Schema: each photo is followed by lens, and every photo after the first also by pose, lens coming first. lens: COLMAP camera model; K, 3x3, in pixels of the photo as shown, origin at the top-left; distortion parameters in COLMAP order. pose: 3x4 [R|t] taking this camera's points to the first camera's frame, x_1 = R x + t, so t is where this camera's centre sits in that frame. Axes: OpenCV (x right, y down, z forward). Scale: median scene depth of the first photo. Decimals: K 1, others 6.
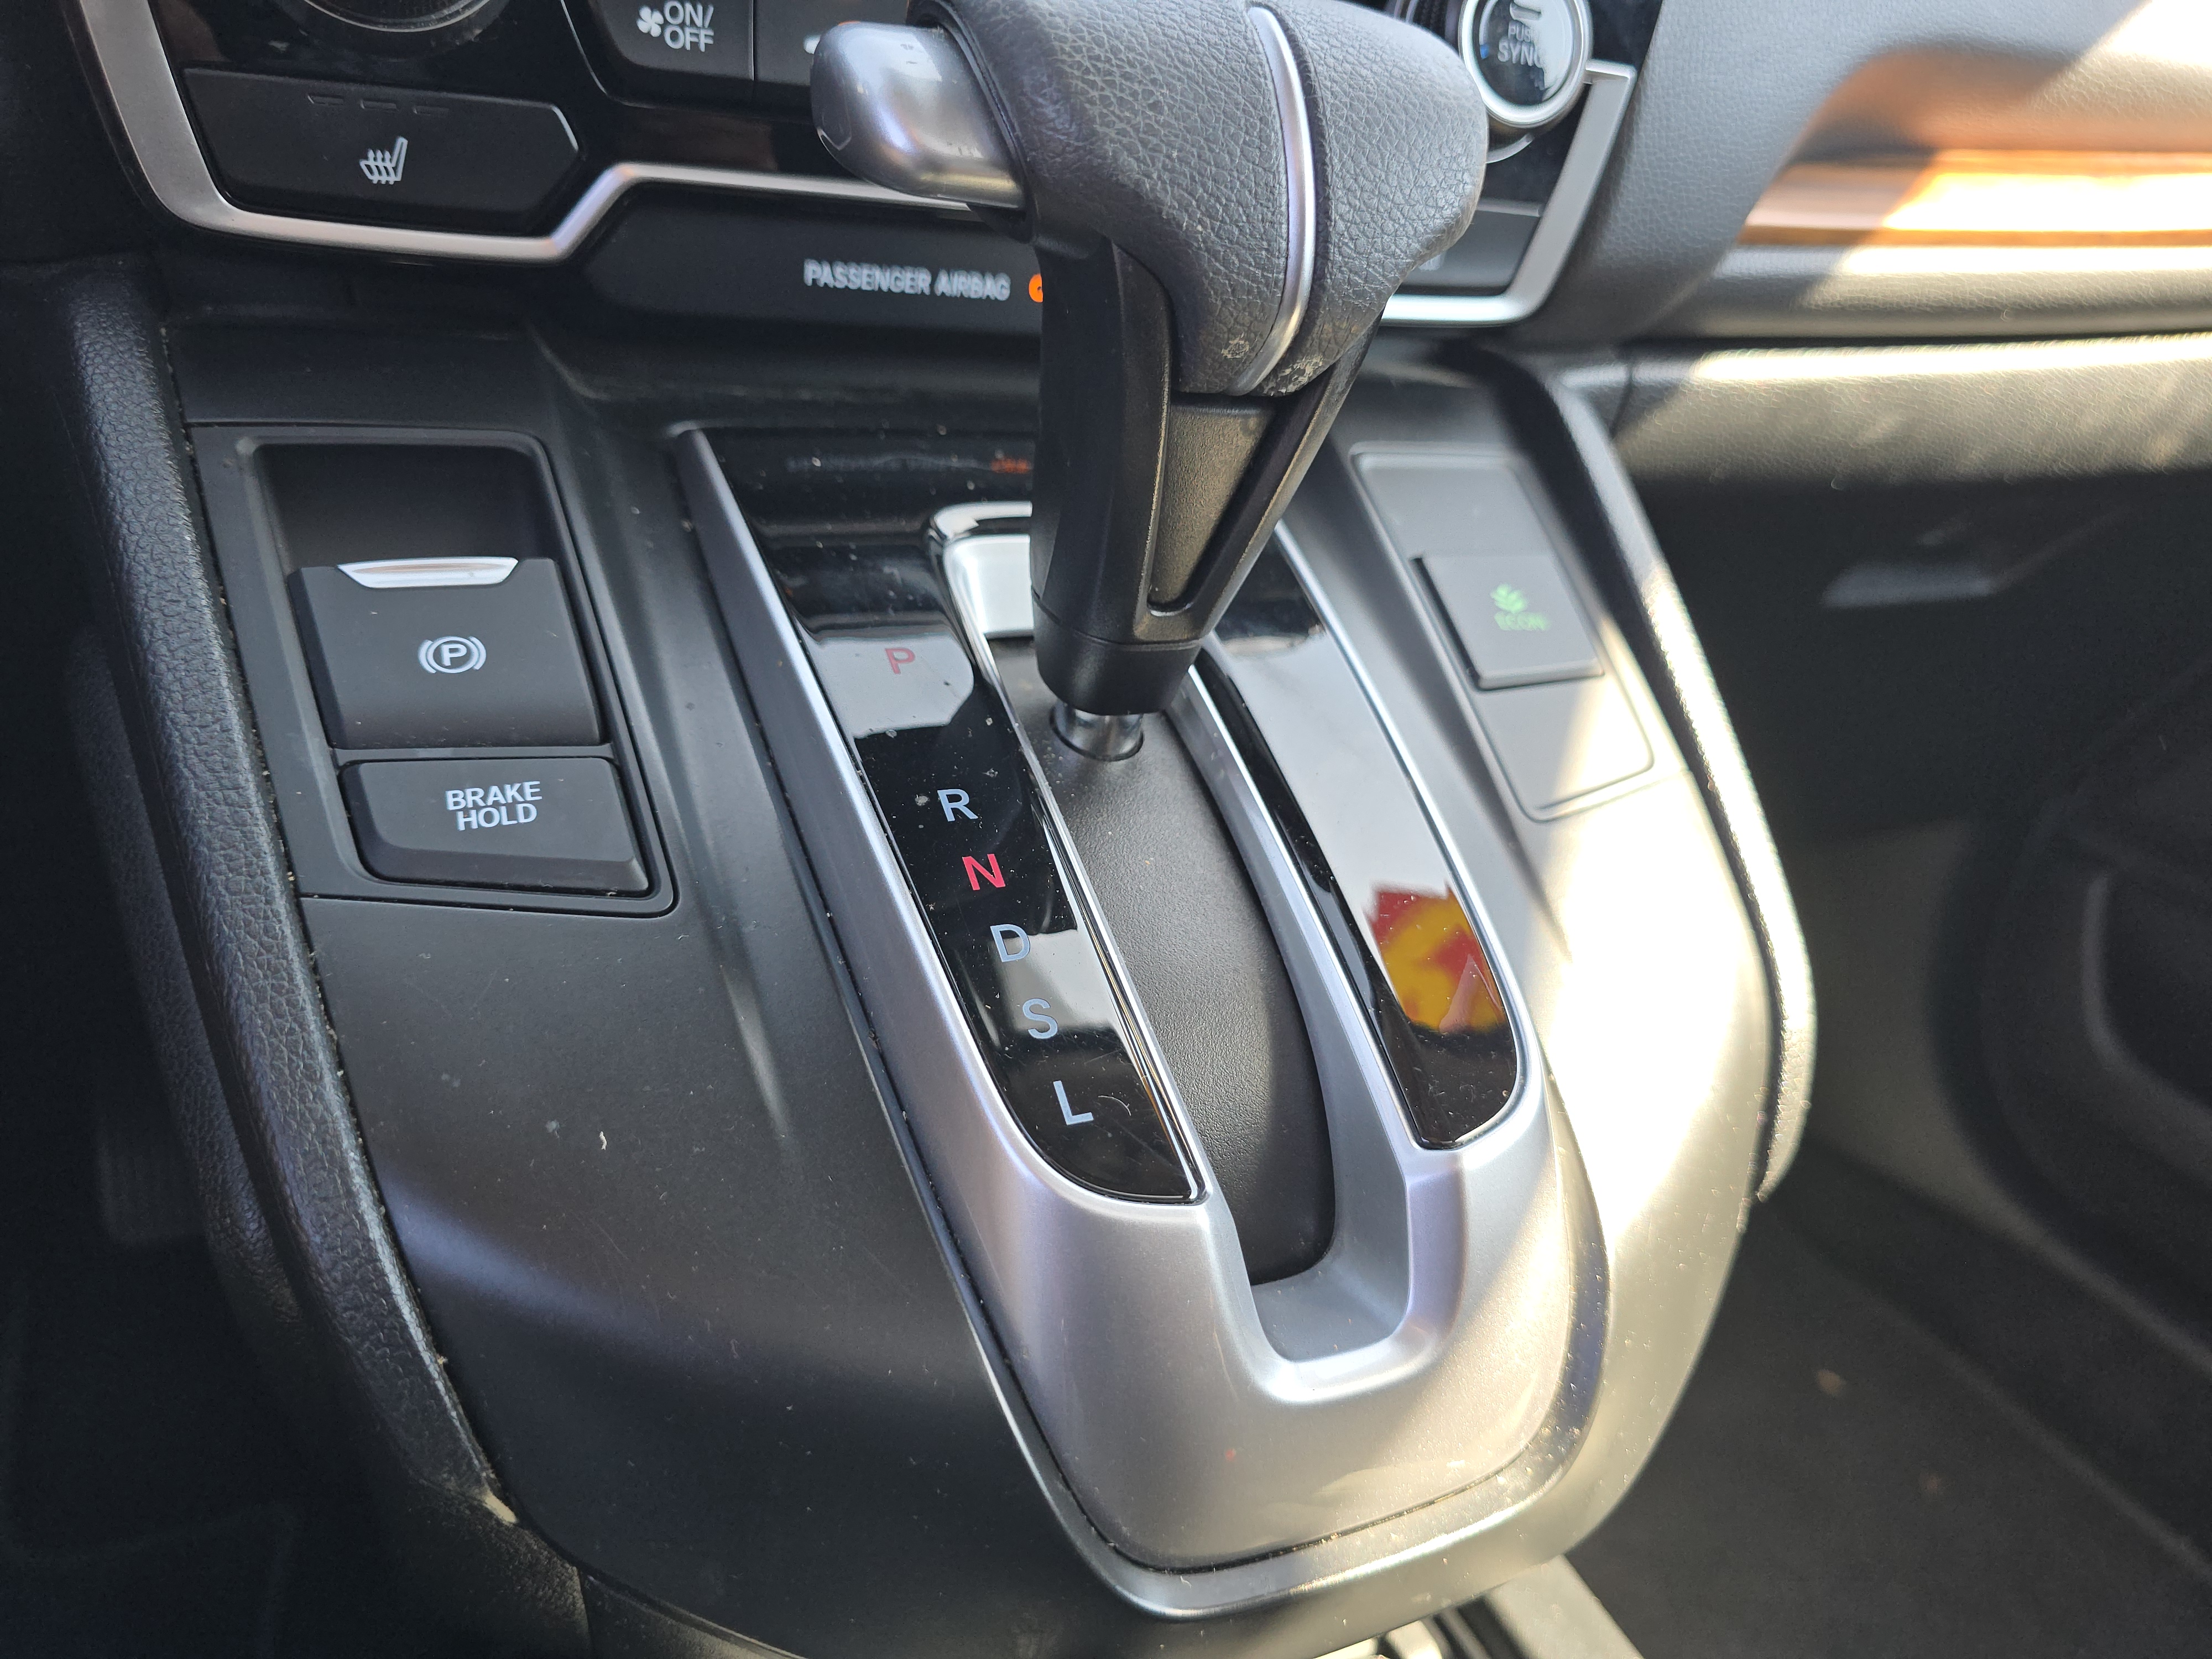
lens RADIAL K [[1505.3, 0, 1111.3], [0, 1505.3, 847.1], [0, 0, 1]] dist [-0.015007, 0.004145]
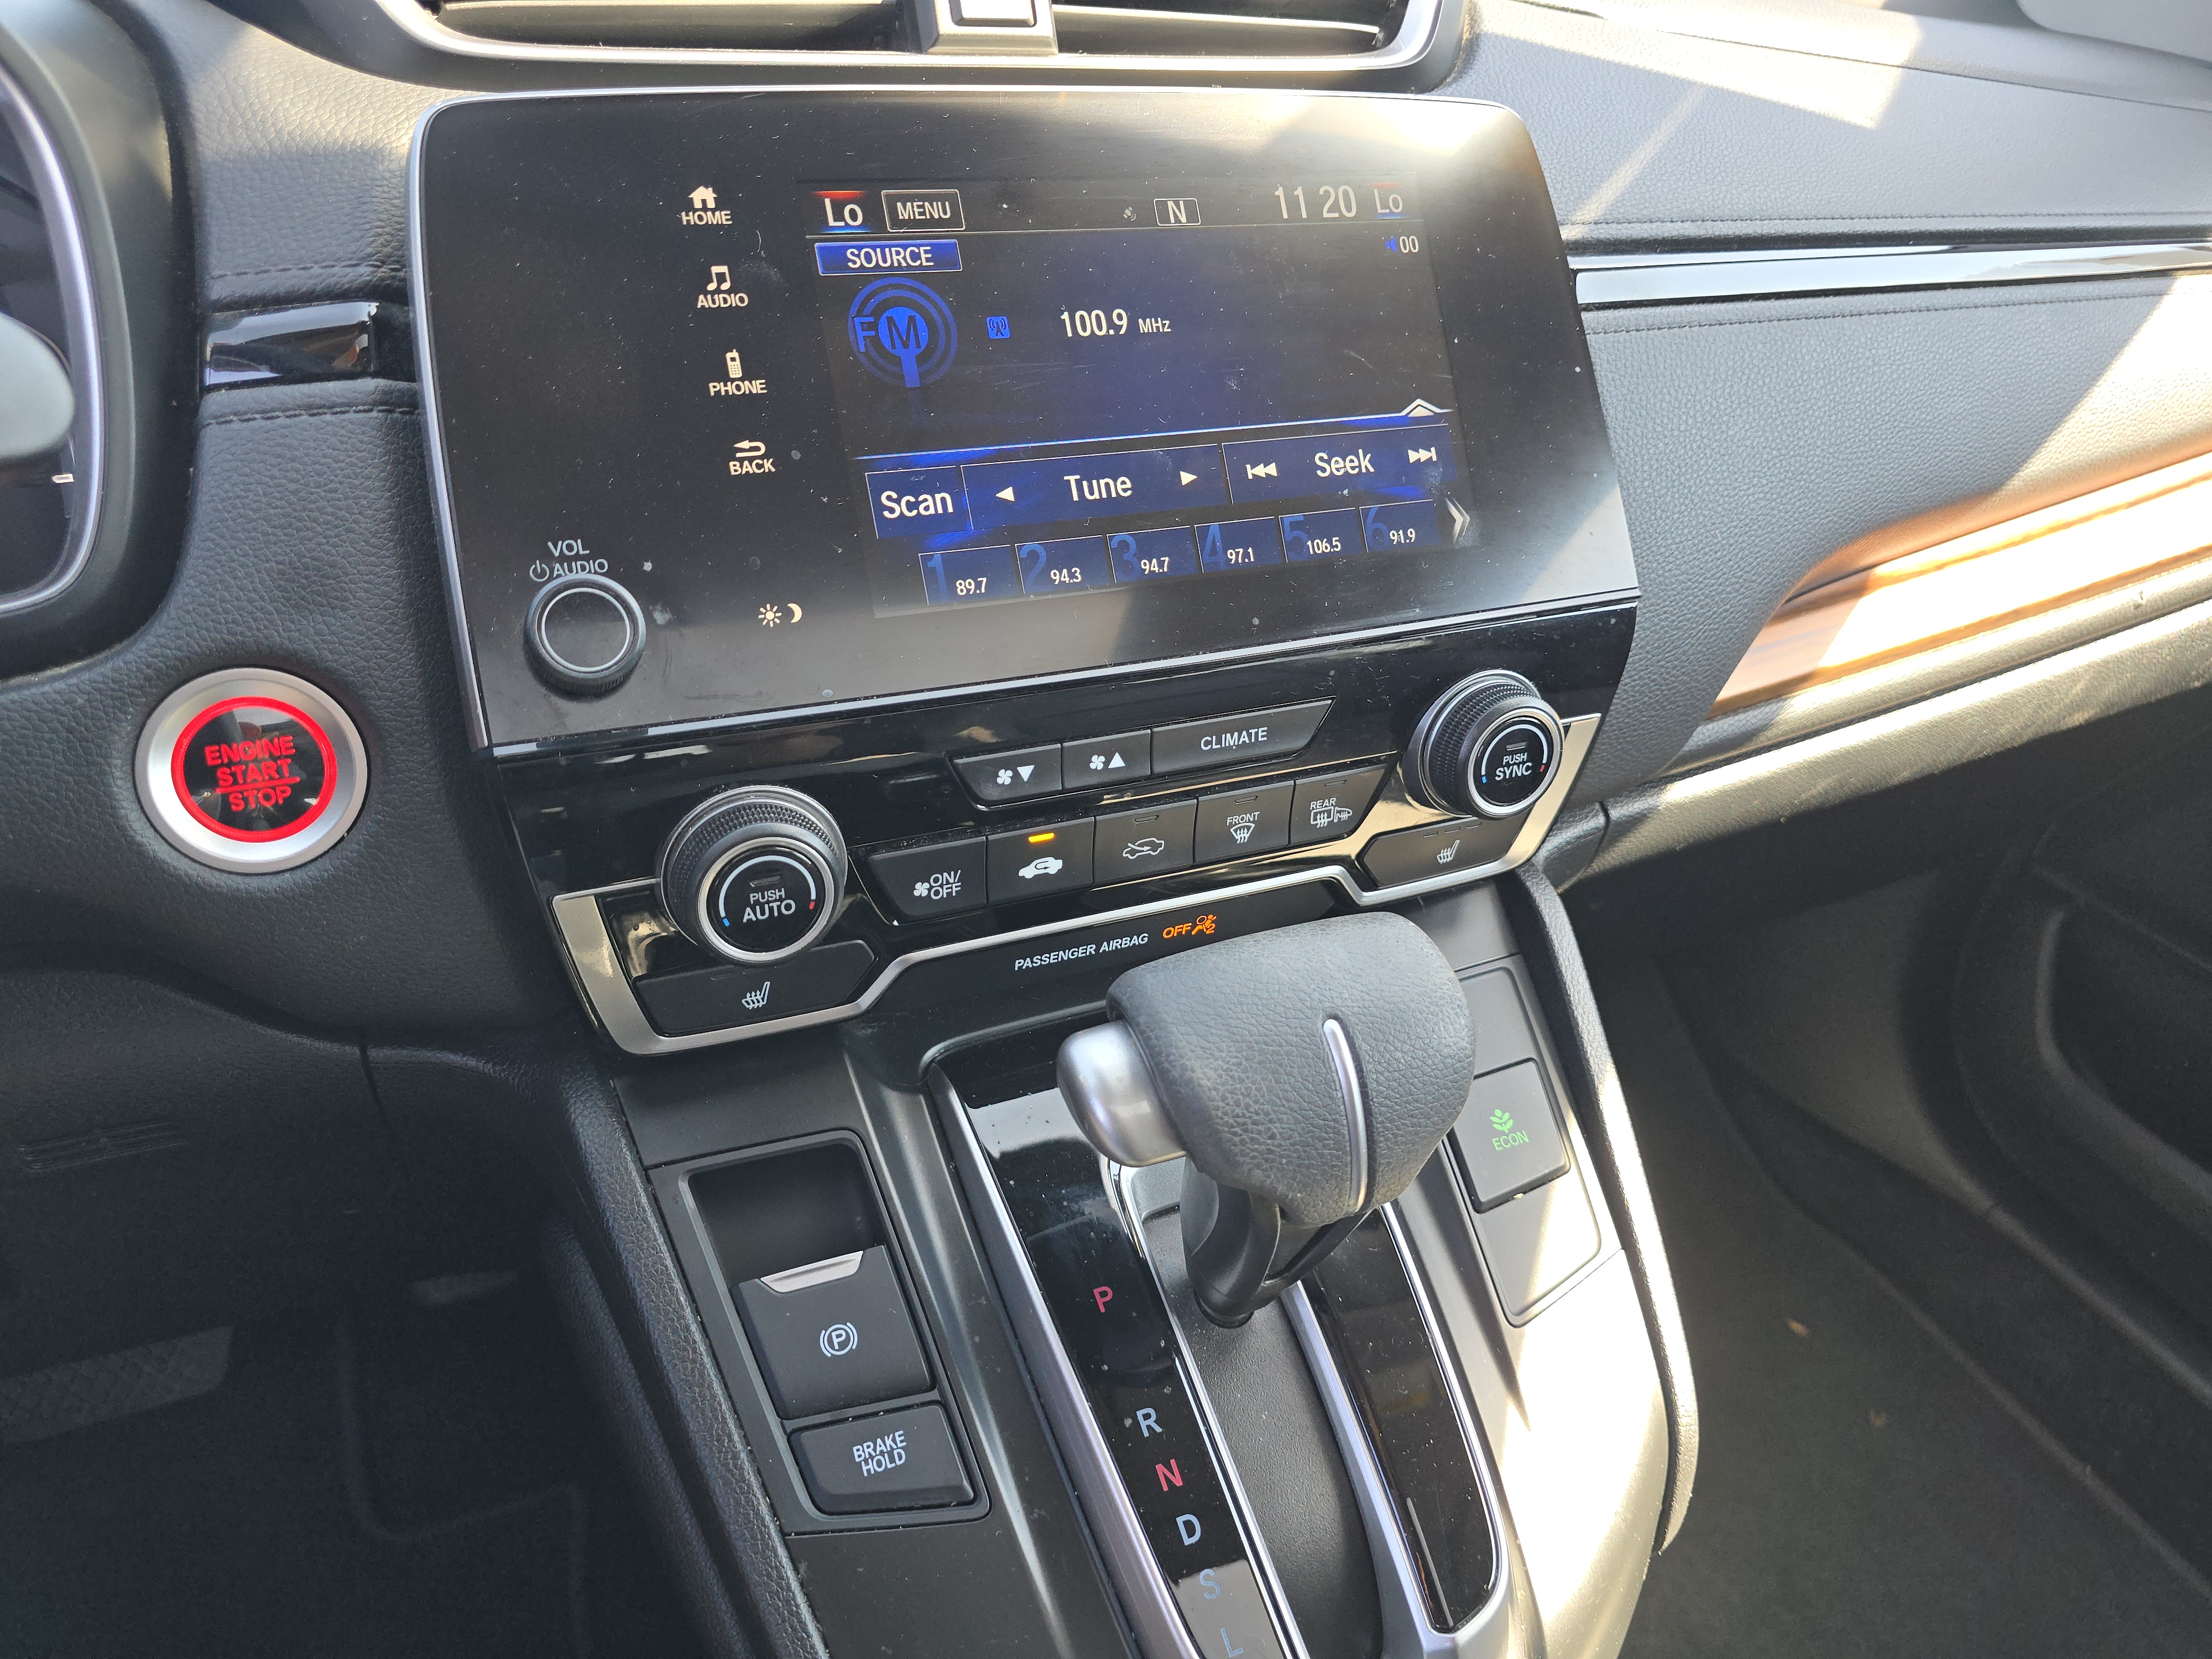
lens RADIAL K [[1505.3, 0, 1097.5], [0, 1505.3, 811.9], [0, 0, 1]] dist [-0.015007, 0.004145]
pose [[0.998815, -0.027319, -0.040267, -0.074393], [0.032964, 0.988592, 0.146964, -0.928870], [0.035792, -0.148118, 0.988322, -0.526062]]
